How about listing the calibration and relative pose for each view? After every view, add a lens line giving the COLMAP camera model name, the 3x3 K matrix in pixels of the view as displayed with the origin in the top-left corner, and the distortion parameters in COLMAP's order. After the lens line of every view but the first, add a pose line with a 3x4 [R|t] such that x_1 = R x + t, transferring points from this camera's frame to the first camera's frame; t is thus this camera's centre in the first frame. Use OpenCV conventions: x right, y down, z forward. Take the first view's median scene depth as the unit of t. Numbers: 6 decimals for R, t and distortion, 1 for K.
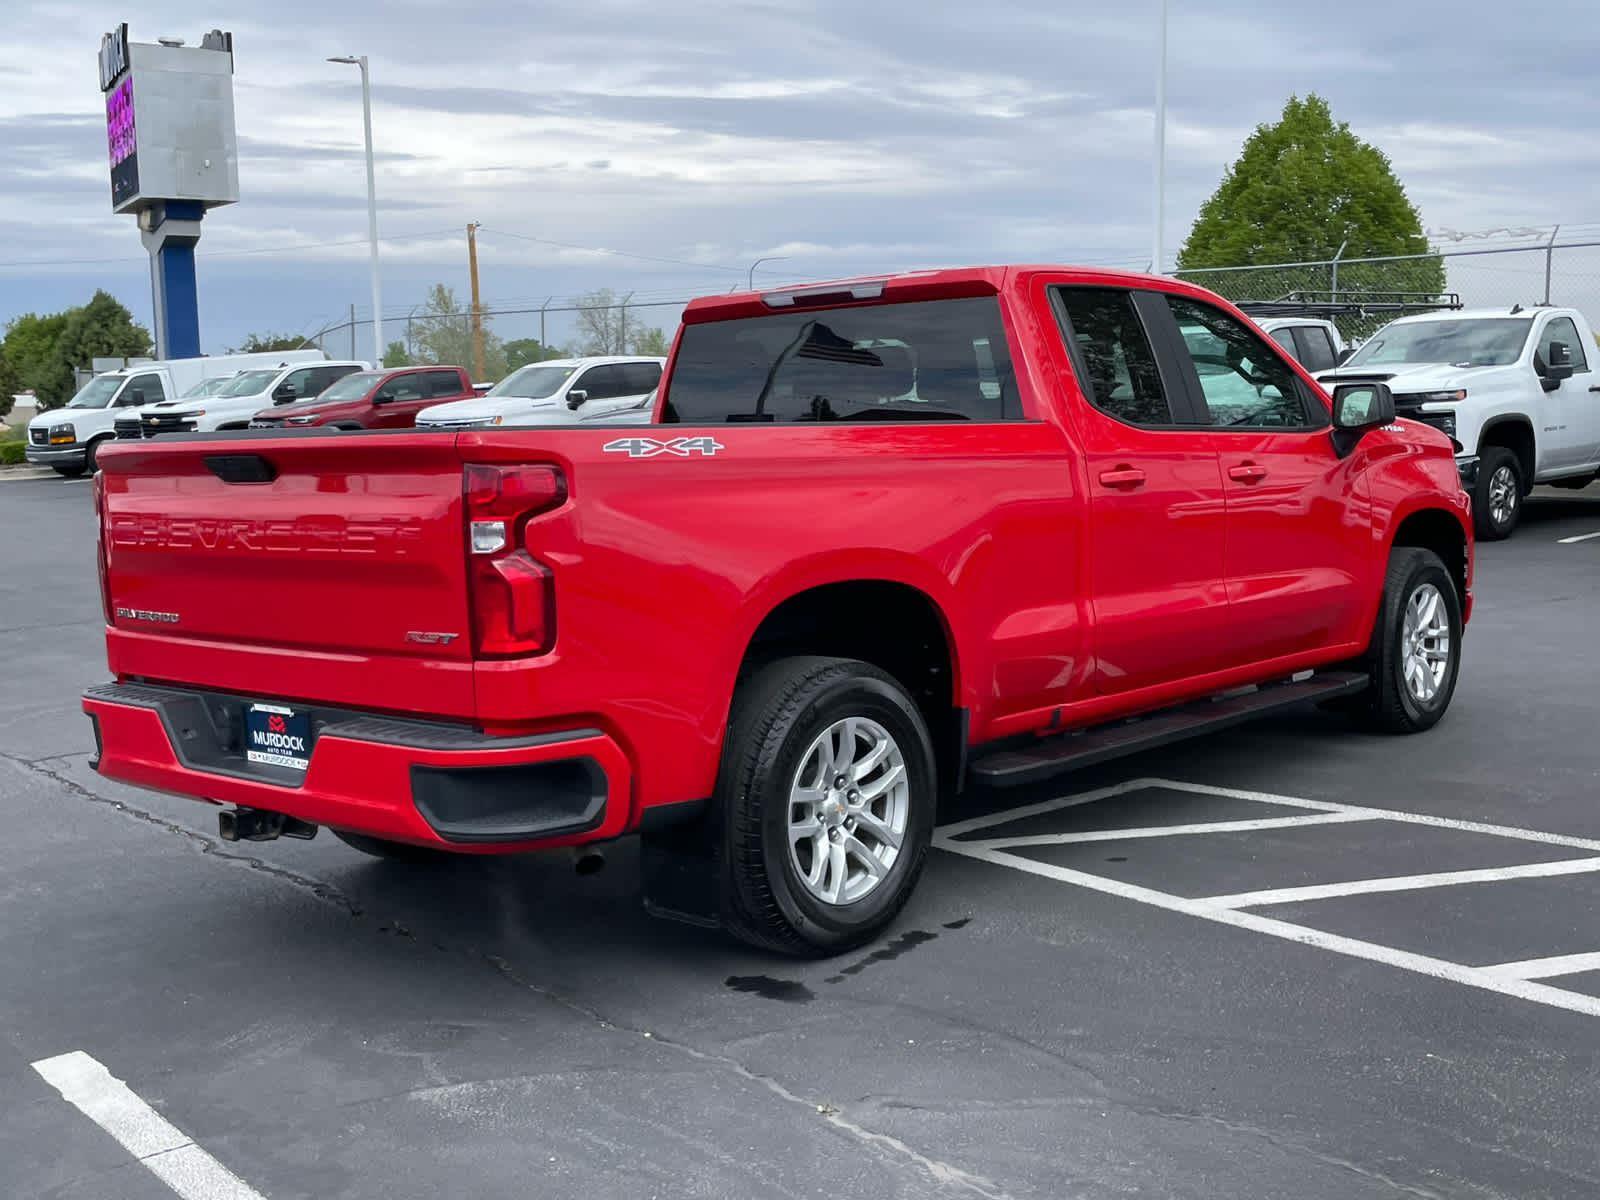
lens RADIAL K [[1785.3, 0, 806.5], [0, 1785.3, 604.4], [0, 0, 1]] dist [0.062534, 0.000000]
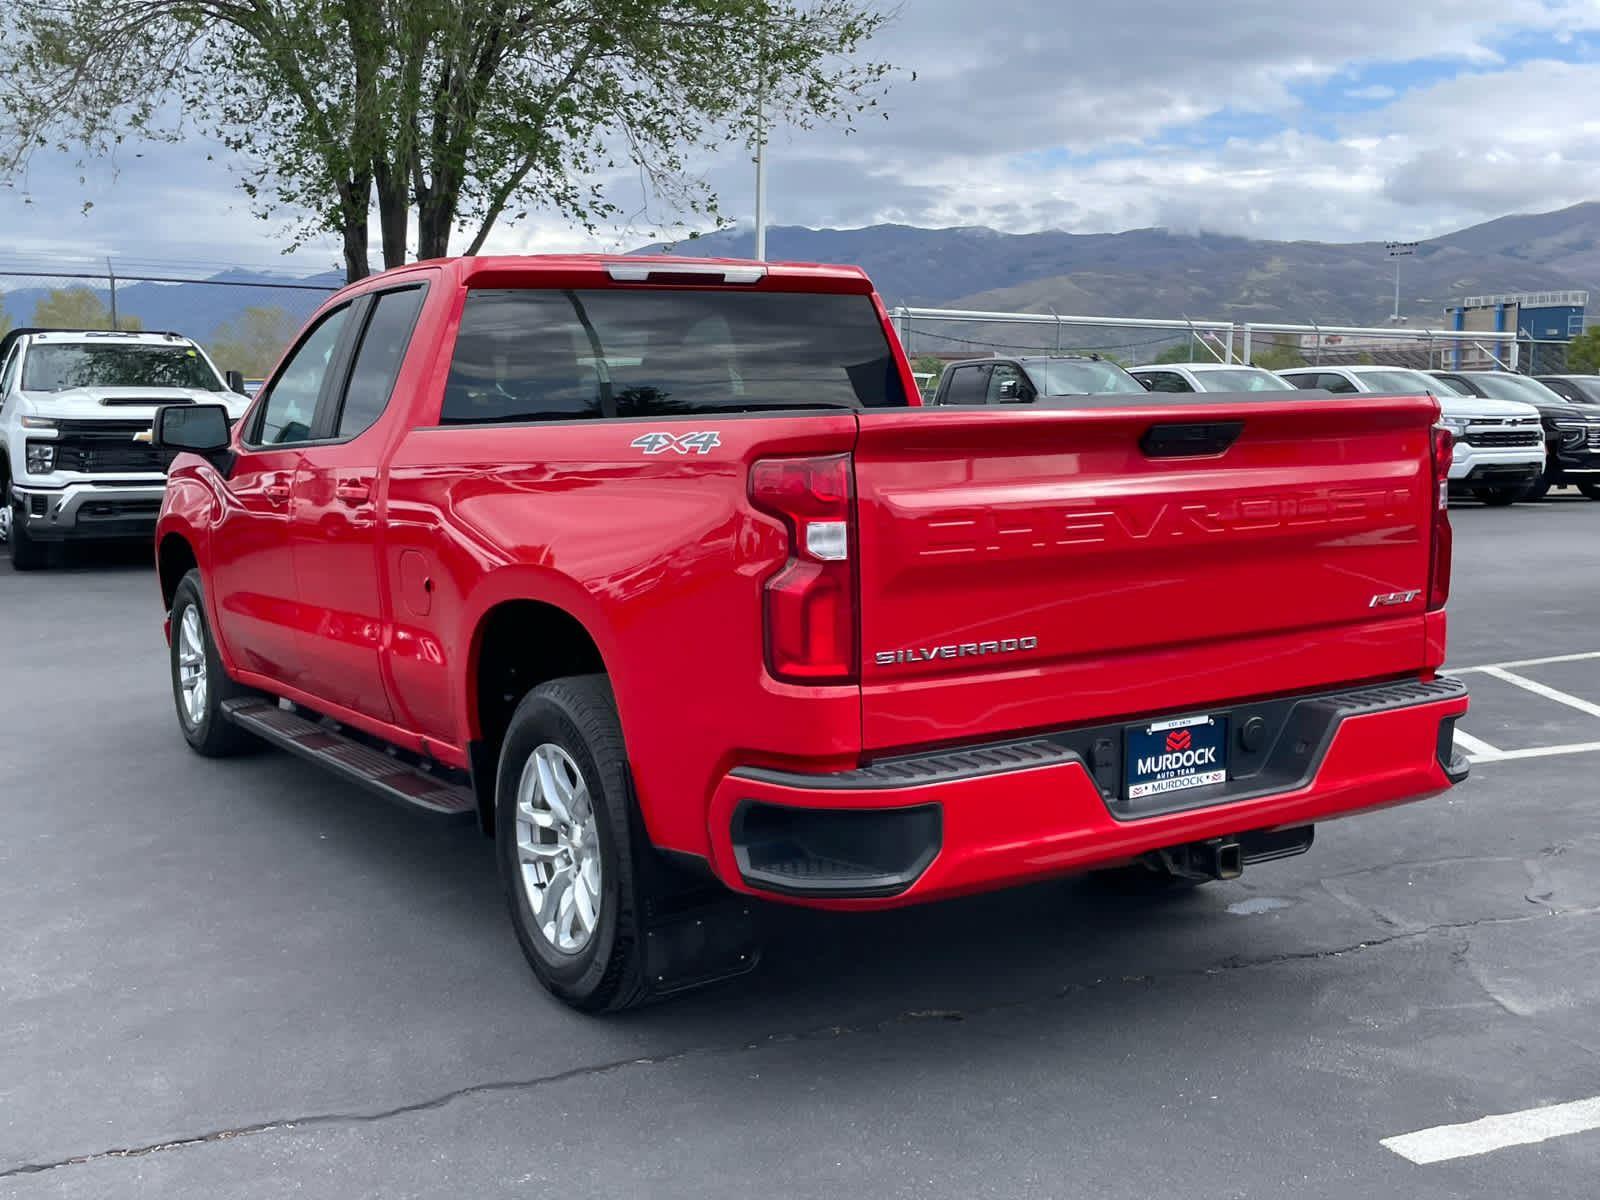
lens RADIAL K [[1785.3, 0, 835.9], [0, 1785.3, 601.5], [0, 0, 1]] dist [0.062534, 0.000000]
pose [[0.277166, -0.078548, 0.957606, -0.938267], [0.110324, 0.992663, 0.049492, -0.047752], [-0.954467, 0.091930, 0.283798, 0.745259]]
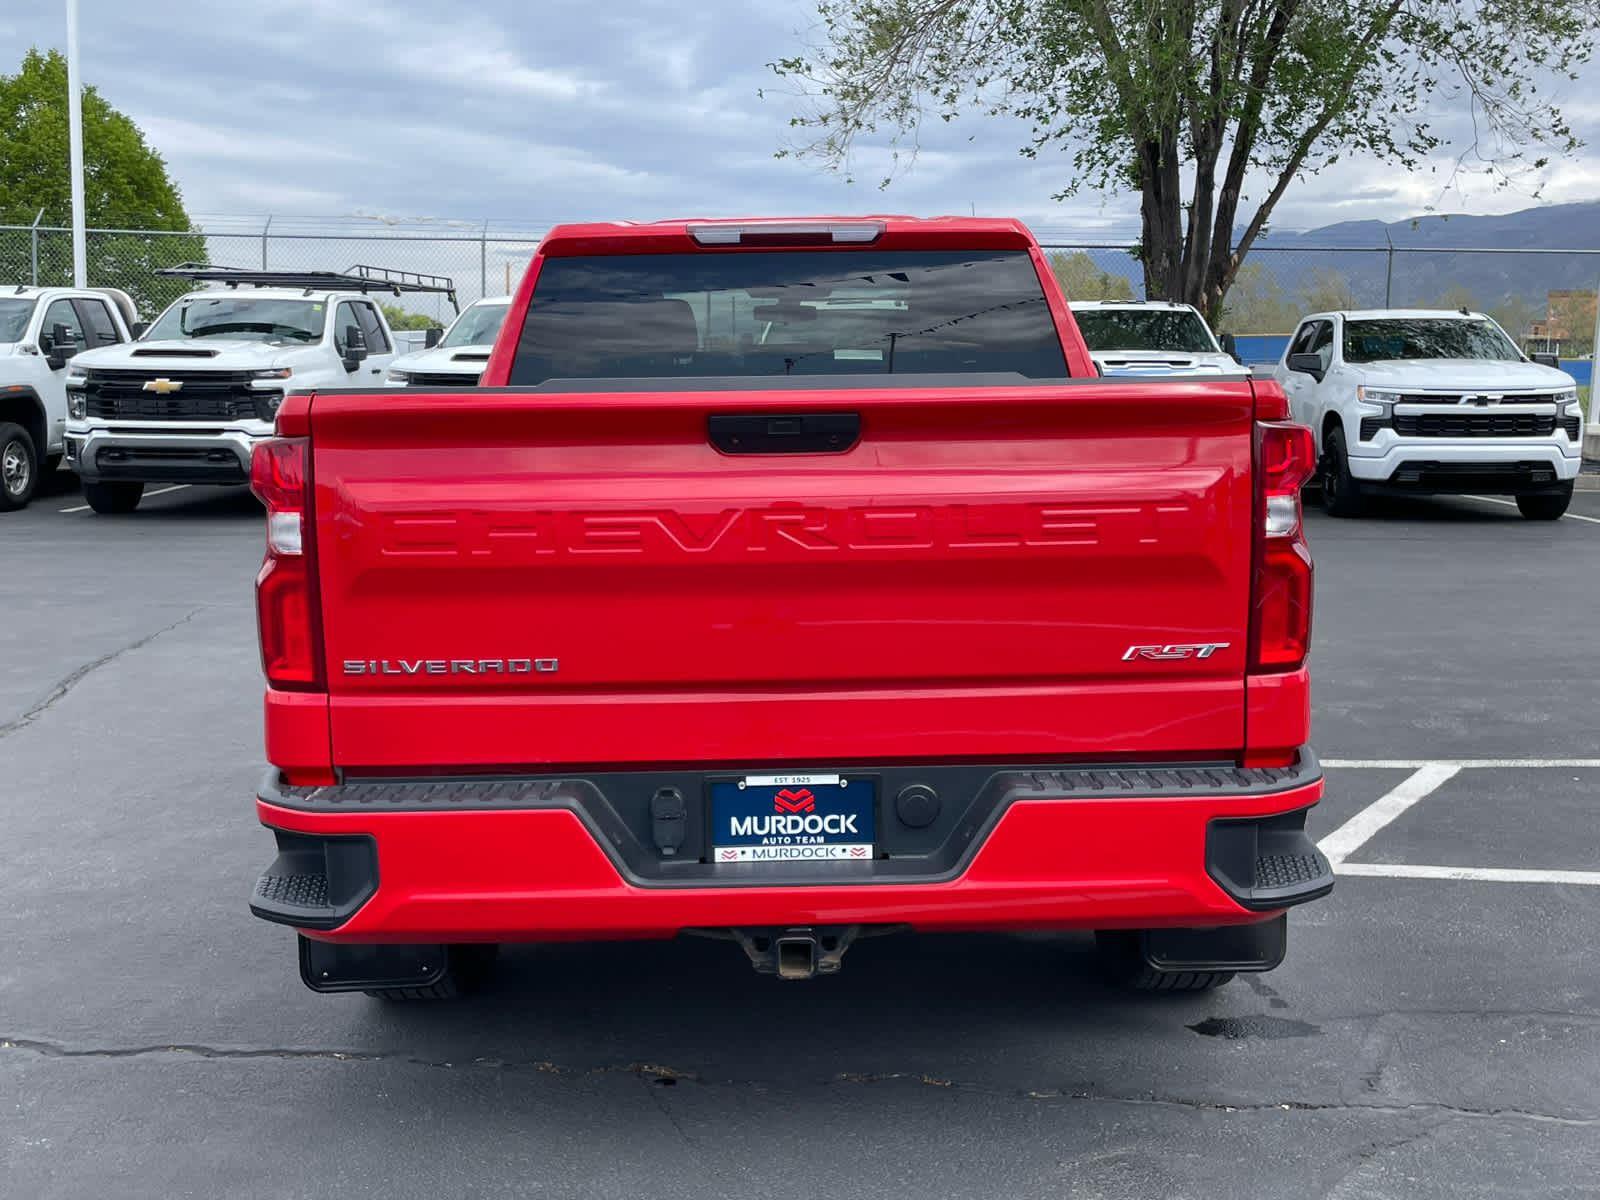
lens RADIAL K [[1785.3, 0, 821.1], [0, 1785.3, 584.2], [0, 0, 1]] dist [0.062534, 0.000000]
pose [[0.737936, -0.054170, 0.672693, -0.612257], [0.056138, 0.998246, 0.018803, -0.023968], [-0.672532, 0.023888, 0.739683, 0.394925]]
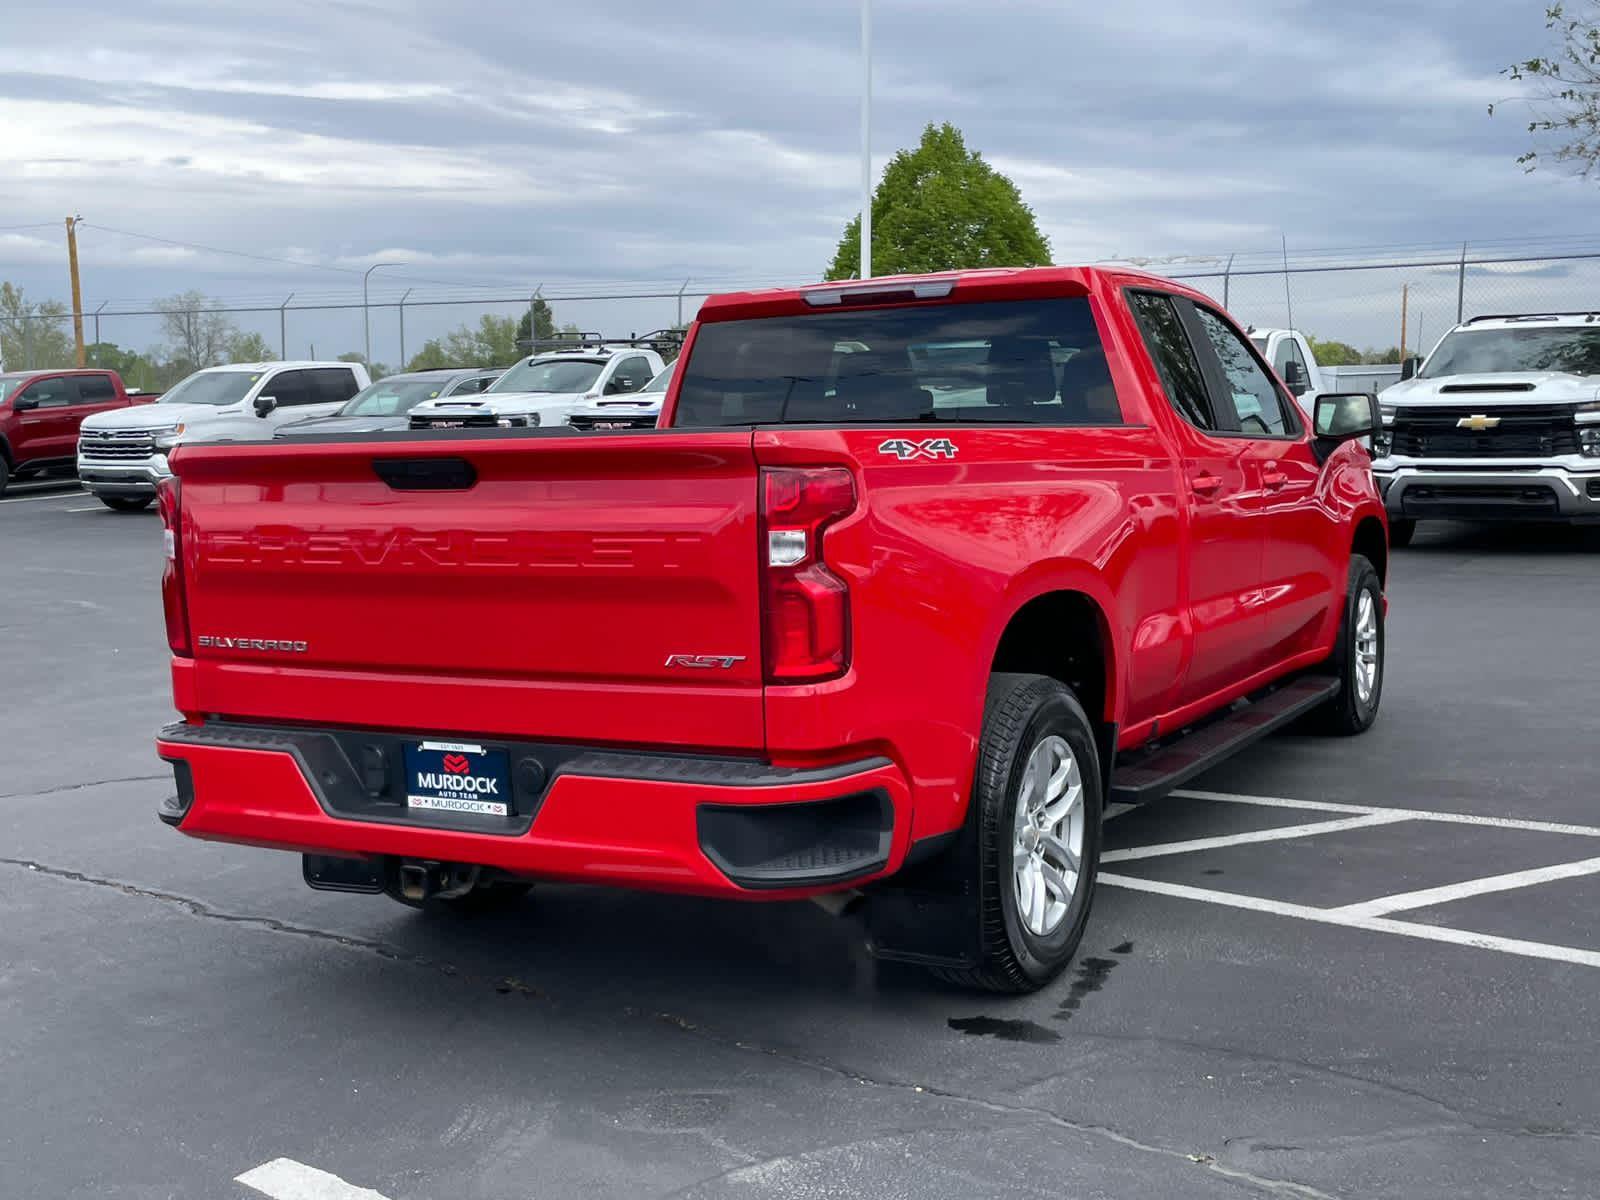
lens RADIAL K [[1785.3, 0, 809.9], [0, 1785.3, 600.1], [0, 0, 1]] dist [0.062534, 0.000000]
pose [[0.975084, -0.015464, 0.221295, -0.261501], [0.017735, 0.999808, -0.008276, -0.002597], [-0.221124, 0.011994, 0.975172, 0.087754]]
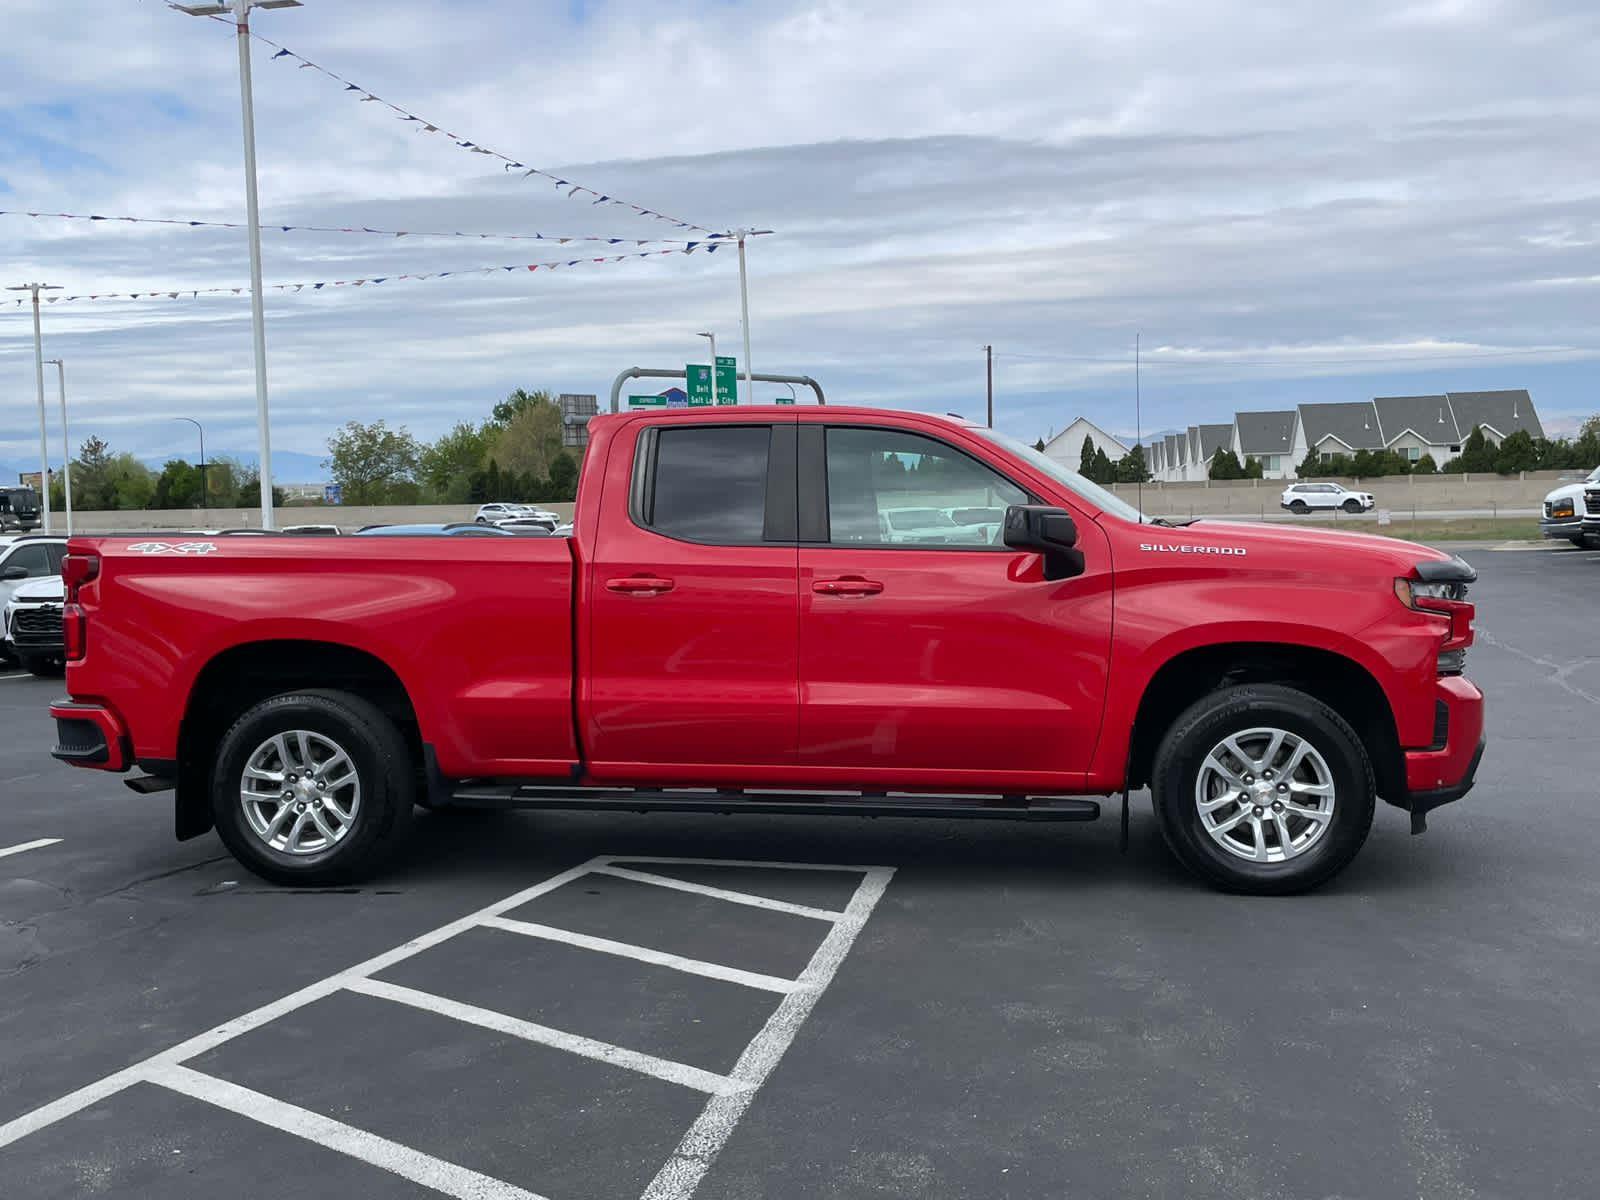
lens RADIAL K [[1785.3, 0, 807.2], [0, 1785.3, 600.1], [0, 0, 1]] dist [0.062534, 0.000000]
pose [[0.542472, 0.059330, -0.837976, 1.292238], [-0.089931, 0.995872, 0.012292, -0.088107], [0.835246, 0.068692, 0.545569, 0.441522]]
